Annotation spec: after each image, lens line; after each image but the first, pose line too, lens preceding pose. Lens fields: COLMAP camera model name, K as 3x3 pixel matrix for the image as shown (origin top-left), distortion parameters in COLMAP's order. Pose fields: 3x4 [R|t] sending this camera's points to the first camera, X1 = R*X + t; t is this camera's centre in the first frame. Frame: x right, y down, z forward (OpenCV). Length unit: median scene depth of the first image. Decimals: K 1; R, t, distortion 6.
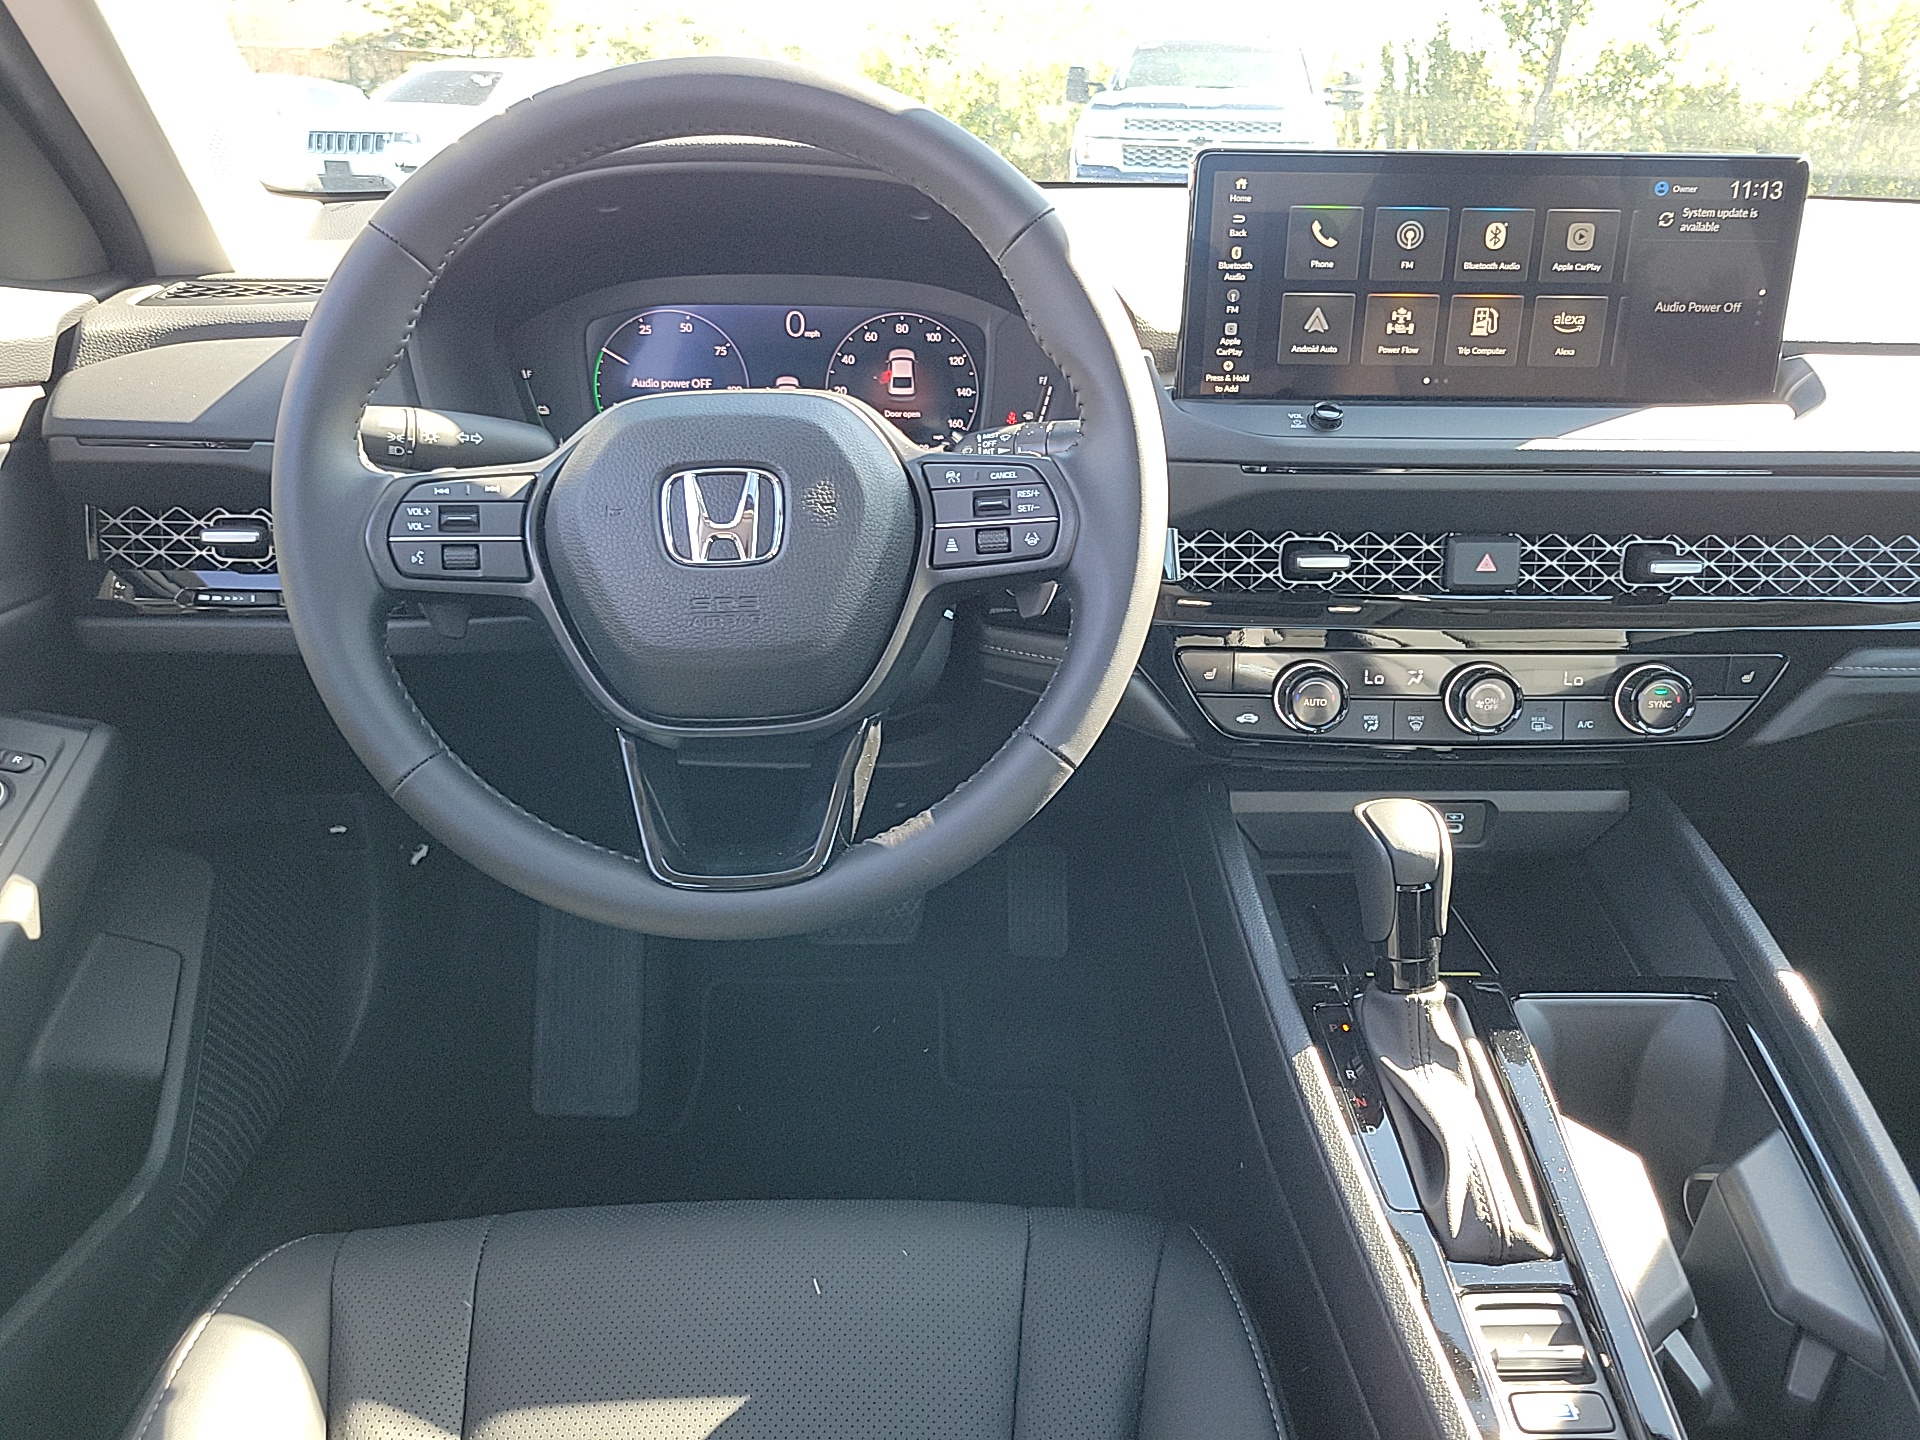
lens RADIAL K [[1478.5, 0, 967.4], [0, 1478.5, 718.4], [0, 0, 1]] dist [0.034618, -0.026172]
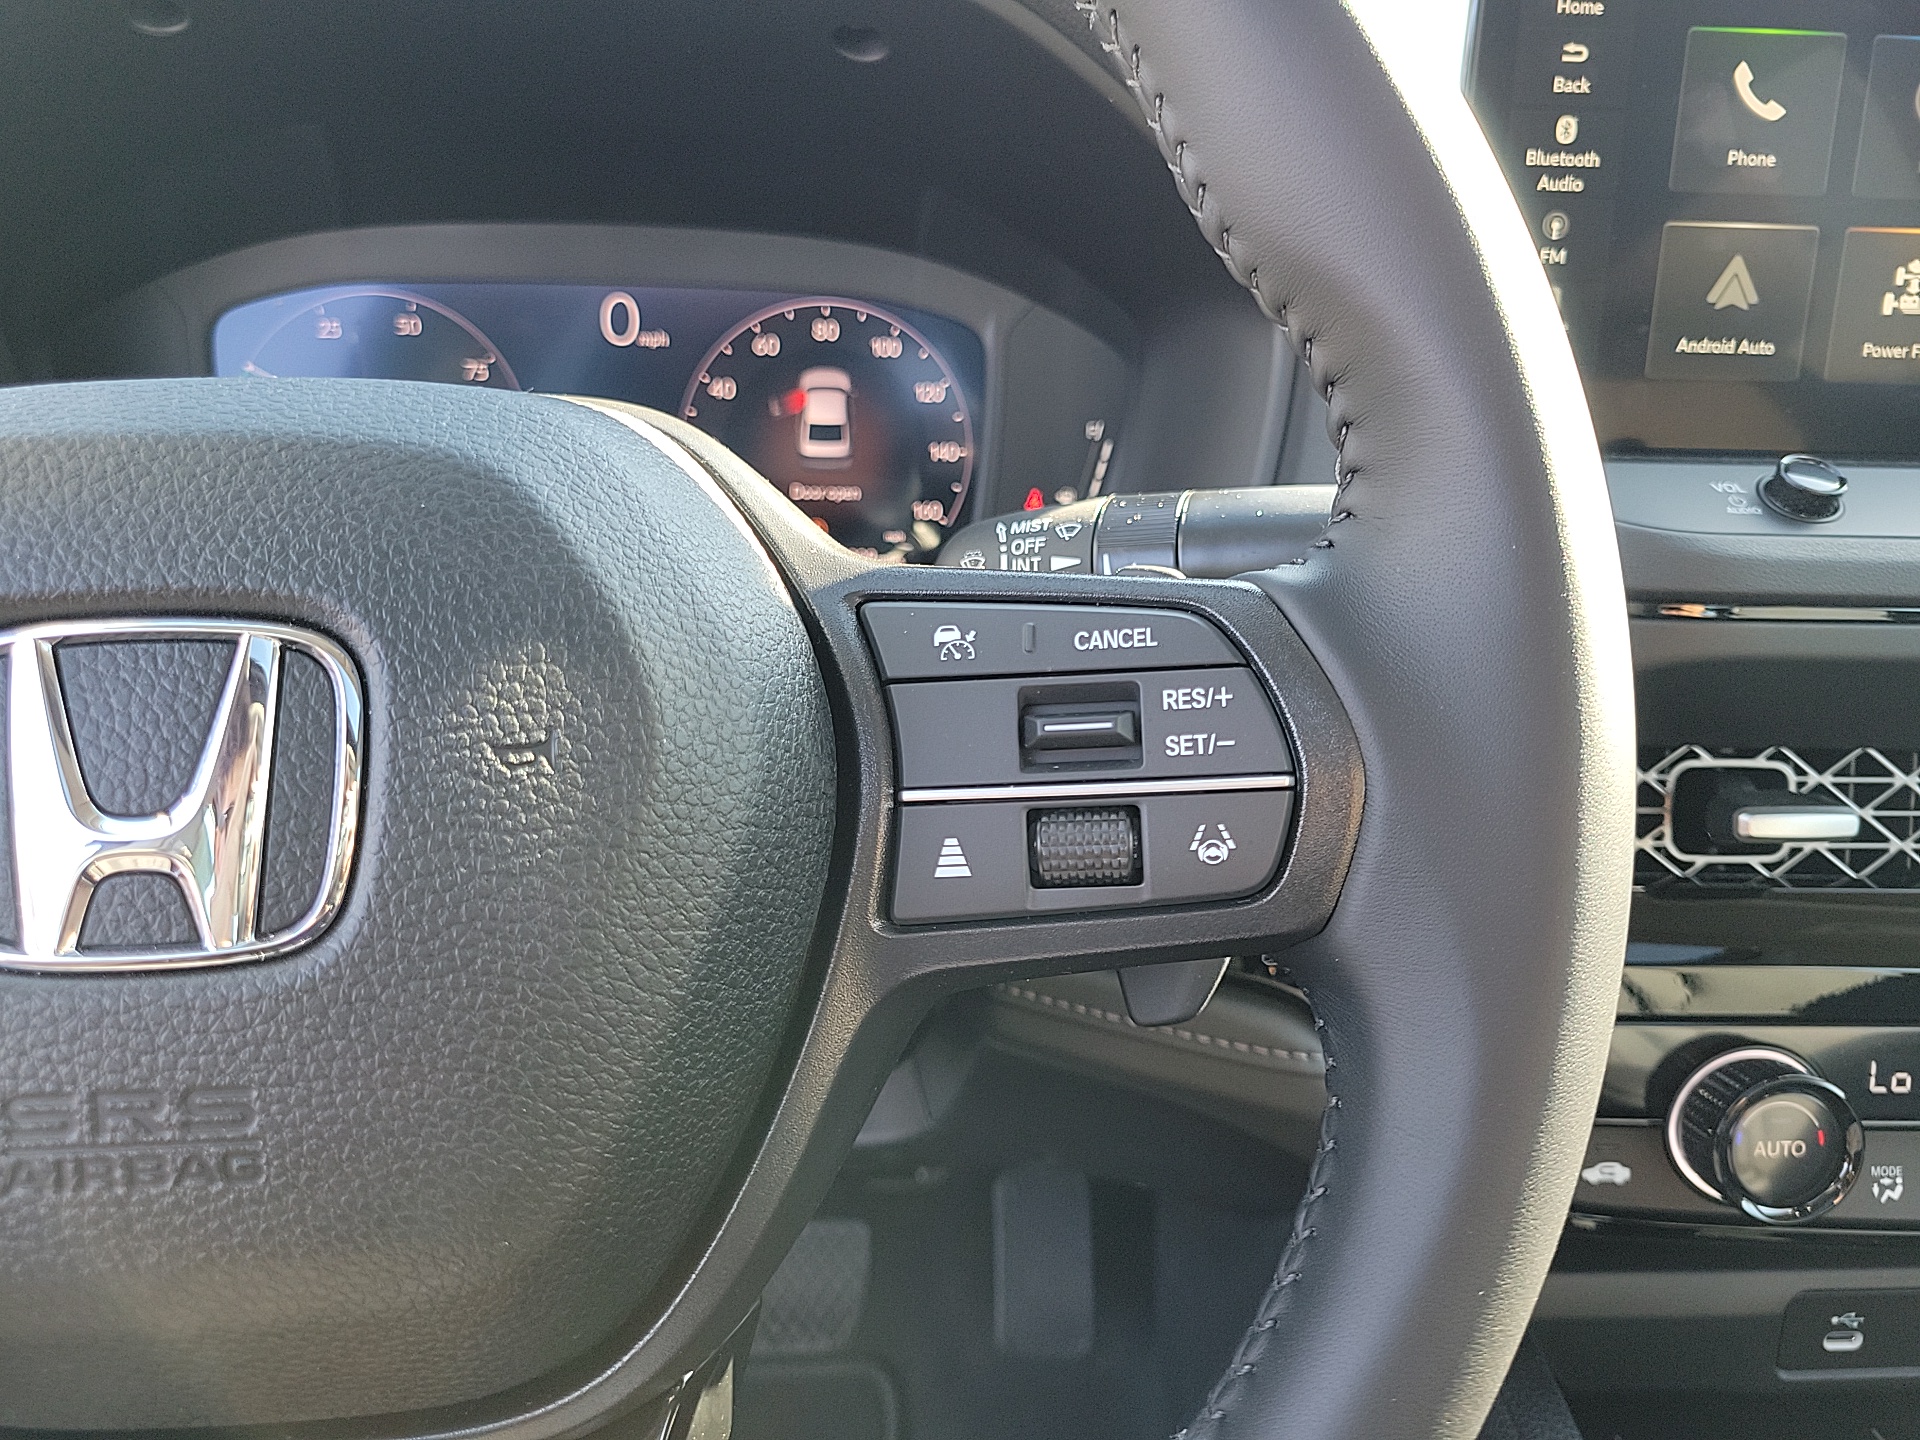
lens RADIAL K [[1478.5, 0, 949.0], [0, 1478.5, 712.4], [0, 0, 1]] dist [0.034618, -0.026172]
pose [[0.999677, 0.003022, 0.025246, -0.015953], [-0.001067, 0.997022, -0.077115, -0.103641], [-0.025404, 0.077063, 0.996703, 0.570933]]
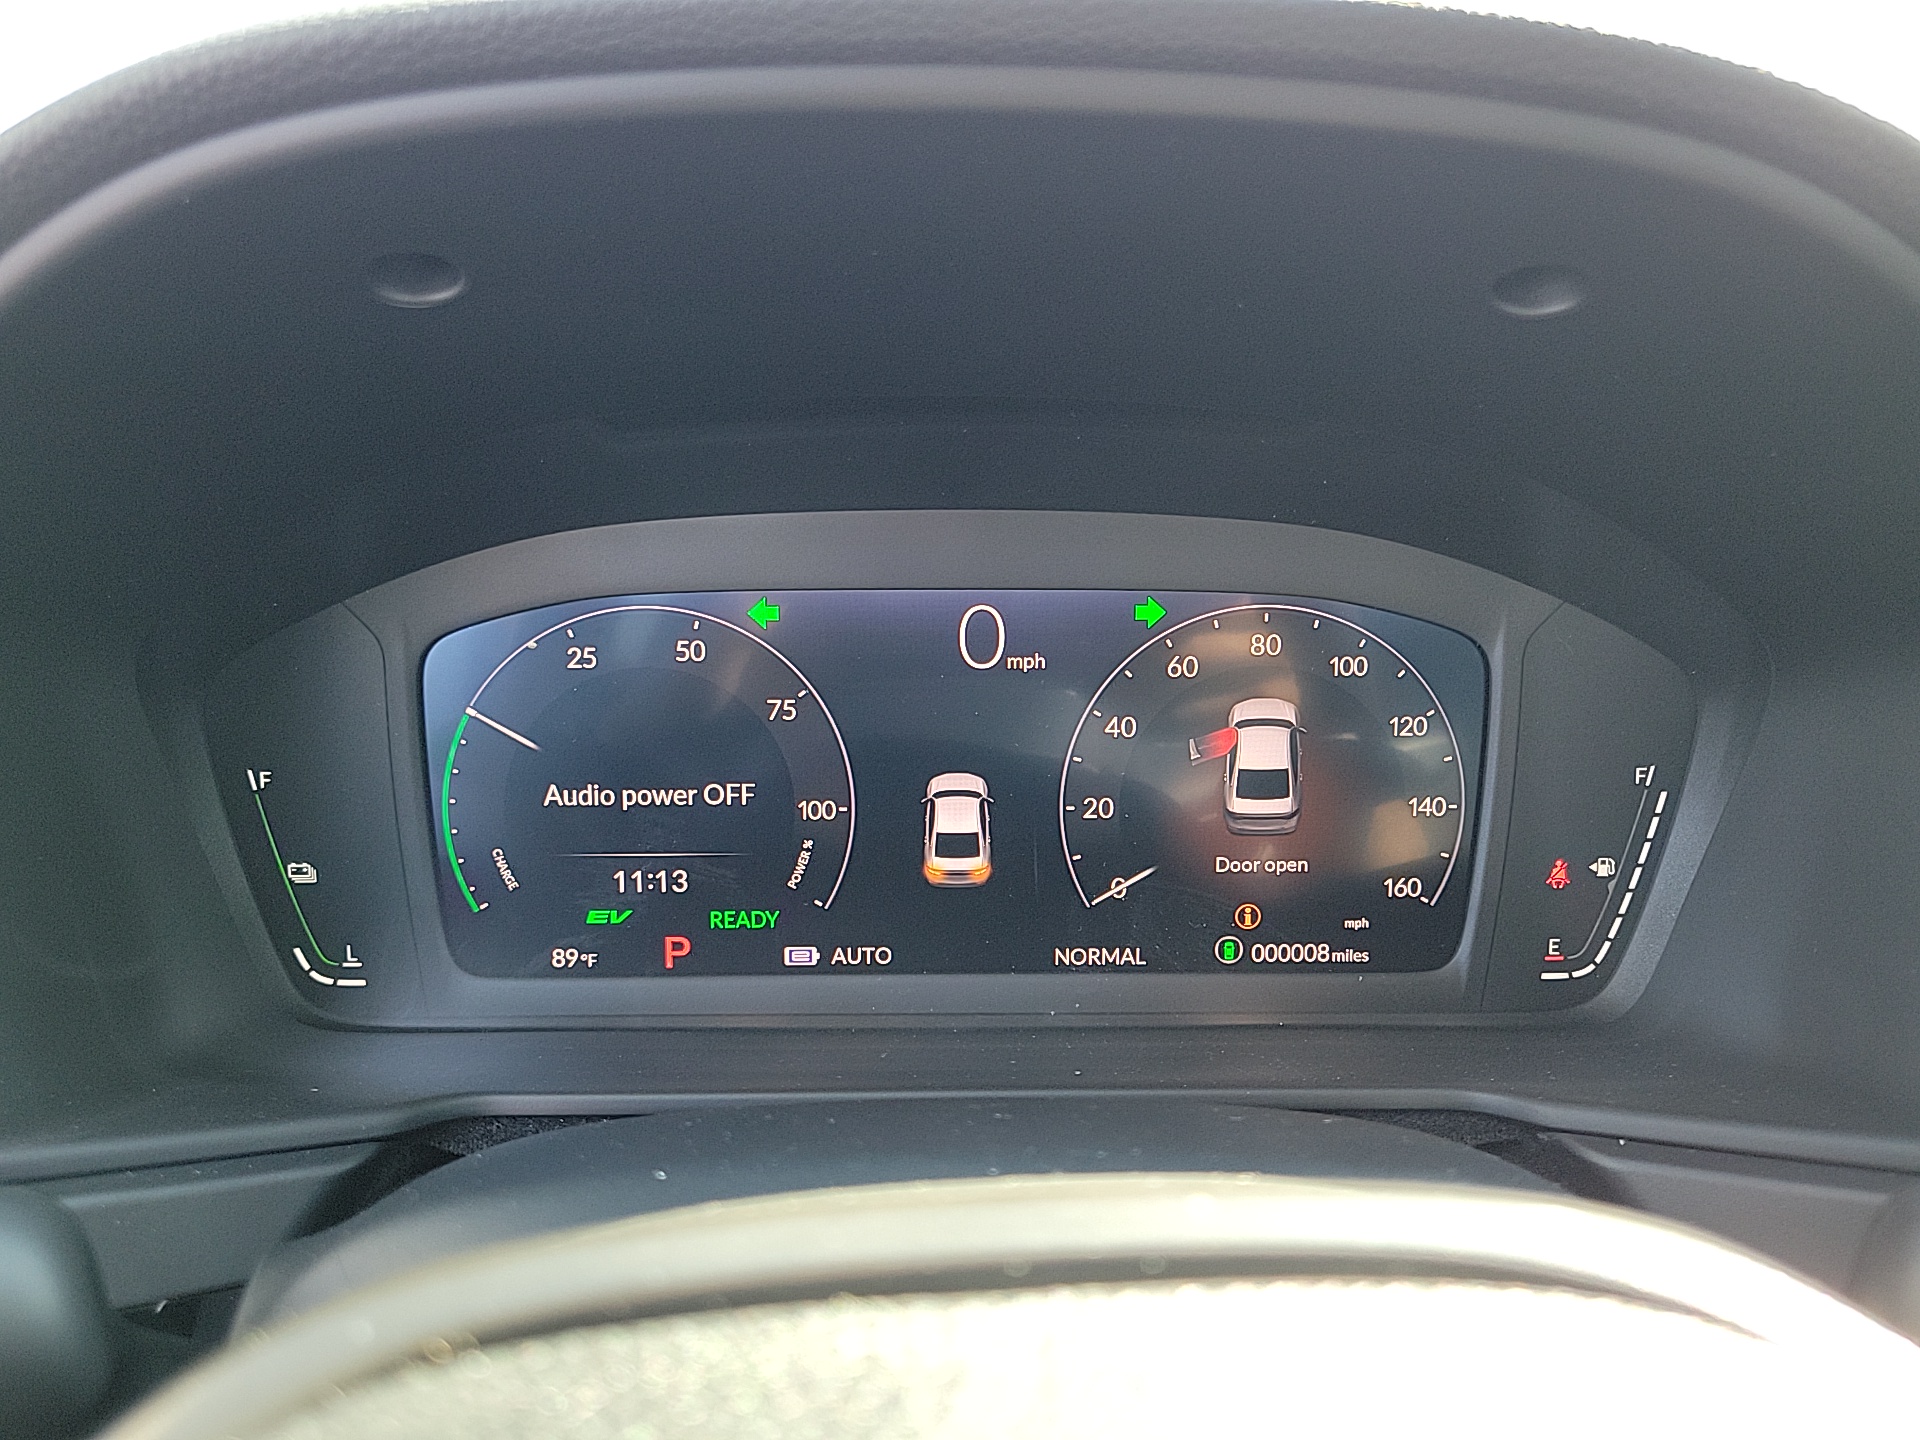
lens RADIAL K [[1478.5, 0, 947.8], [0, 1478.5, 748.6], [0, 0, 1]] dist [0.034618, -0.026172]
pose [[0.999926, -0.010771, -0.005607, -0.144188], [0.009959, 0.991611, -0.128871, -0.222704], [0.006948, 0.128806, 0.991646, 0.741603]]
